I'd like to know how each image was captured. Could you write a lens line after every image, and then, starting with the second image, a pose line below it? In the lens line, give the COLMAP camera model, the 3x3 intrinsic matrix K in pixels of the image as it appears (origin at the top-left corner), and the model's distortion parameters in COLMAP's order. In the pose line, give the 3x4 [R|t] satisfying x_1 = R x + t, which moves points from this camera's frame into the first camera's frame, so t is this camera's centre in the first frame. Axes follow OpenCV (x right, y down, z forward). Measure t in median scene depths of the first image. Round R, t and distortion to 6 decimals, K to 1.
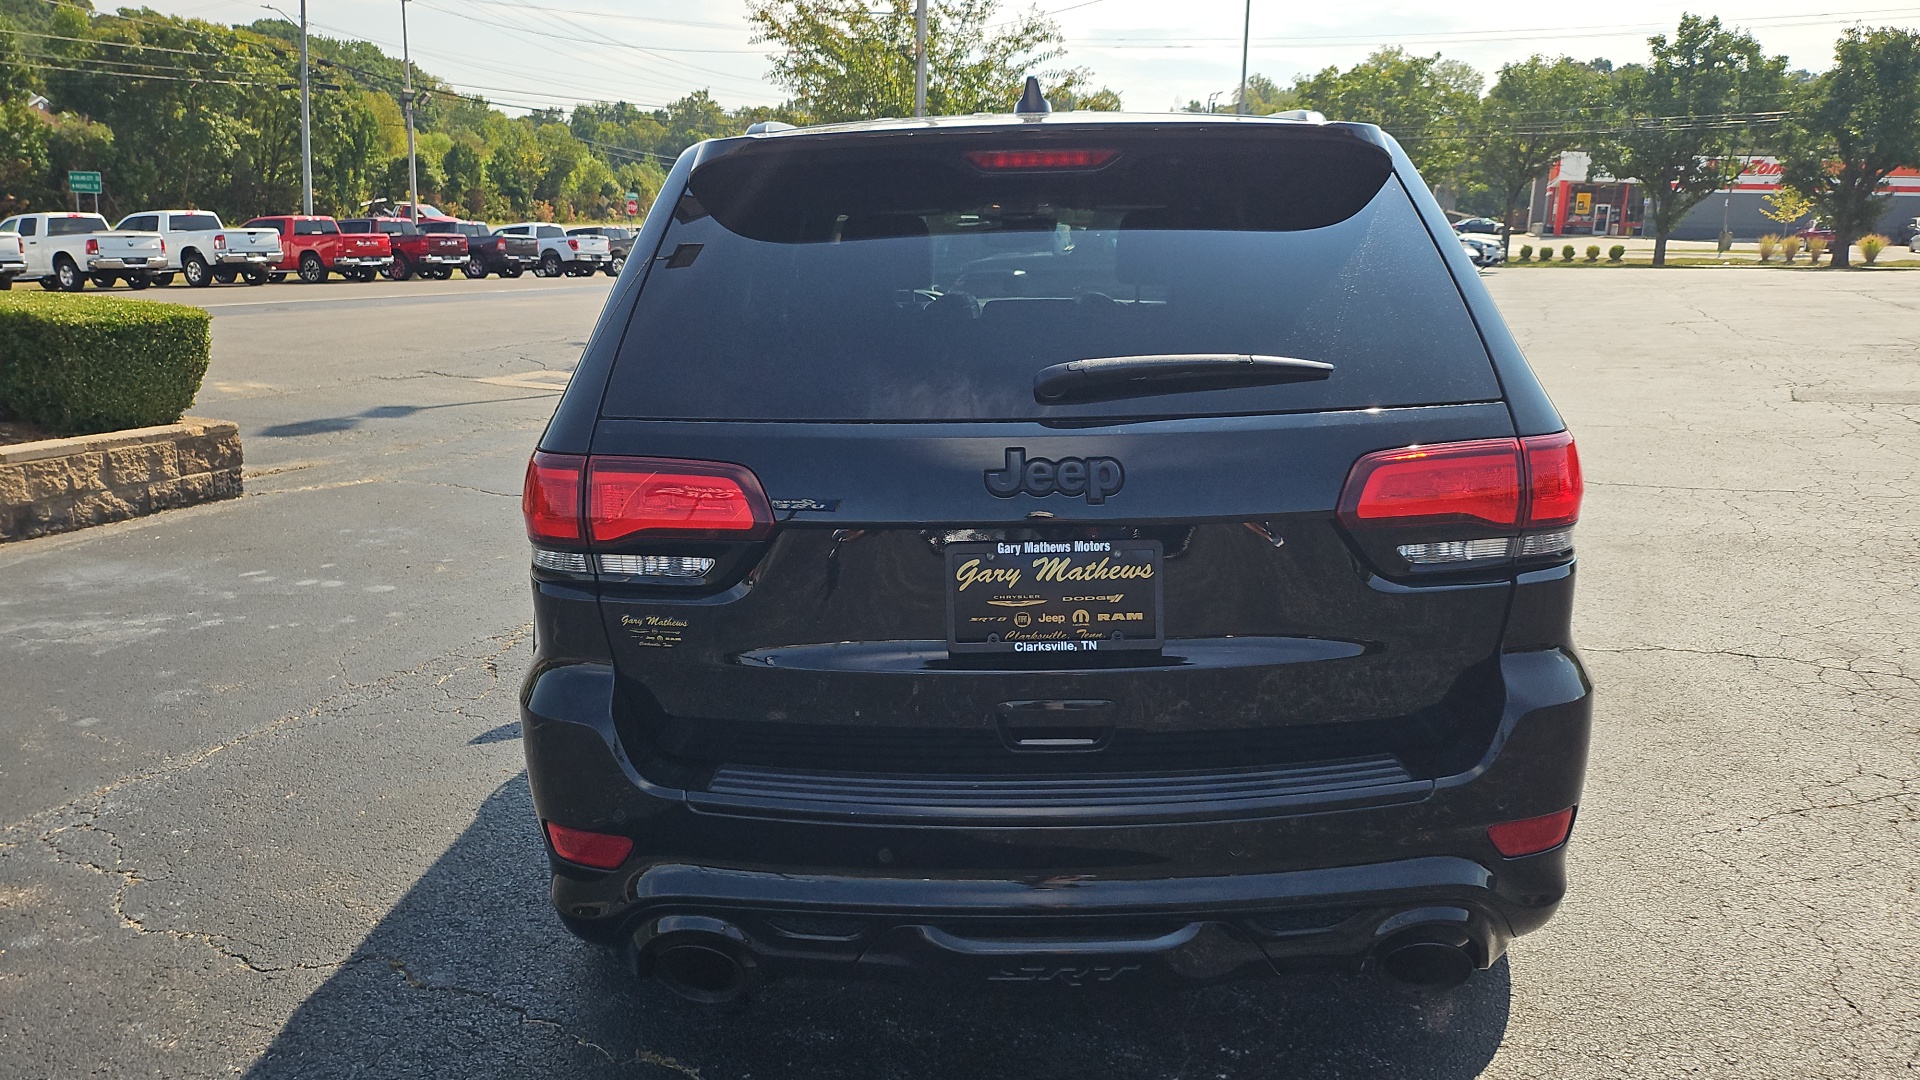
lens RADIAL K [[1382.6, 0, 960.0], [0, 1382.6, 540.0], [0, 0, 1]] dist [-0.003568, -0.008113]
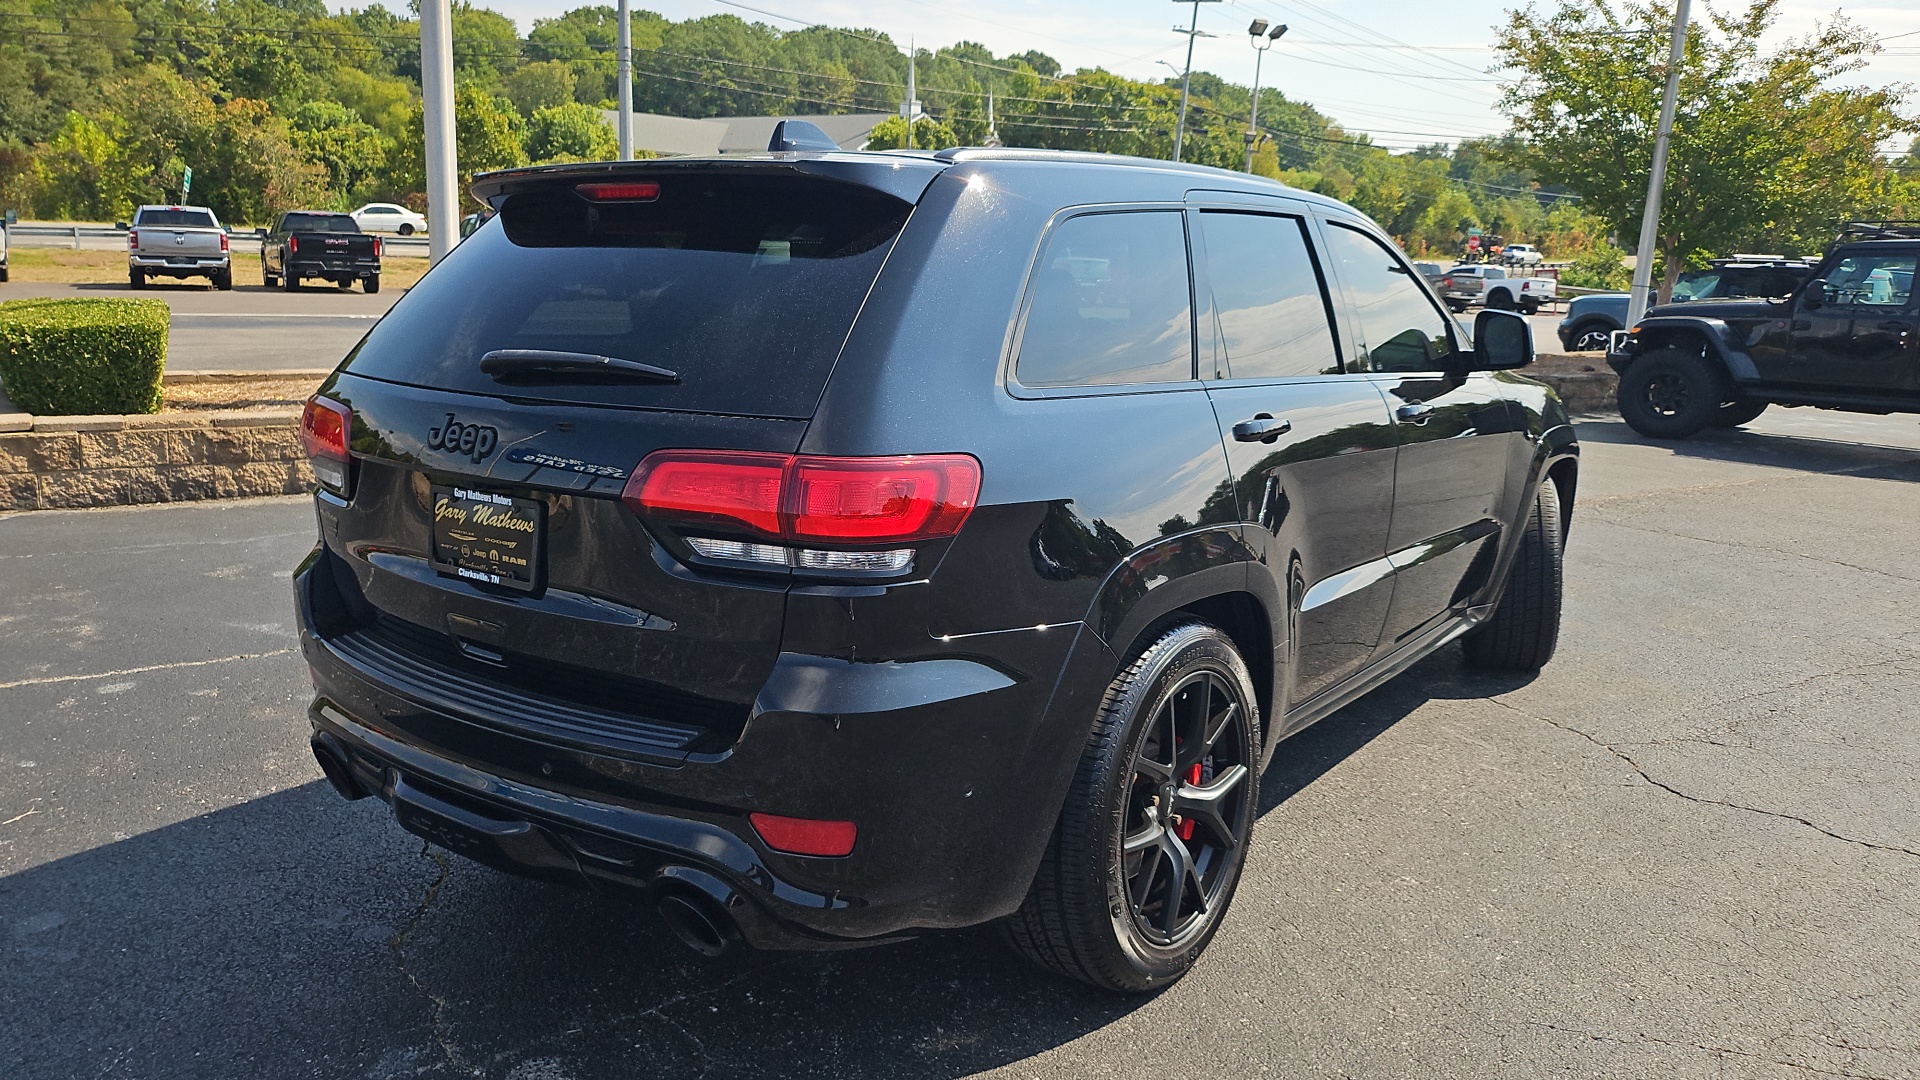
lens RADIAL K [[1392.1, 0, 960.0], [0, 1392.1, 540.0], [0, 0, 1]] dist [-0.000479, -0.048103]
pose [[0.781507, 0.140813, -0.607798, 0.191074], [-0.156557, 0.987288, 0.027430, -0.009510], [0.603934, 0.073718, 0.793618, 0.041449]]
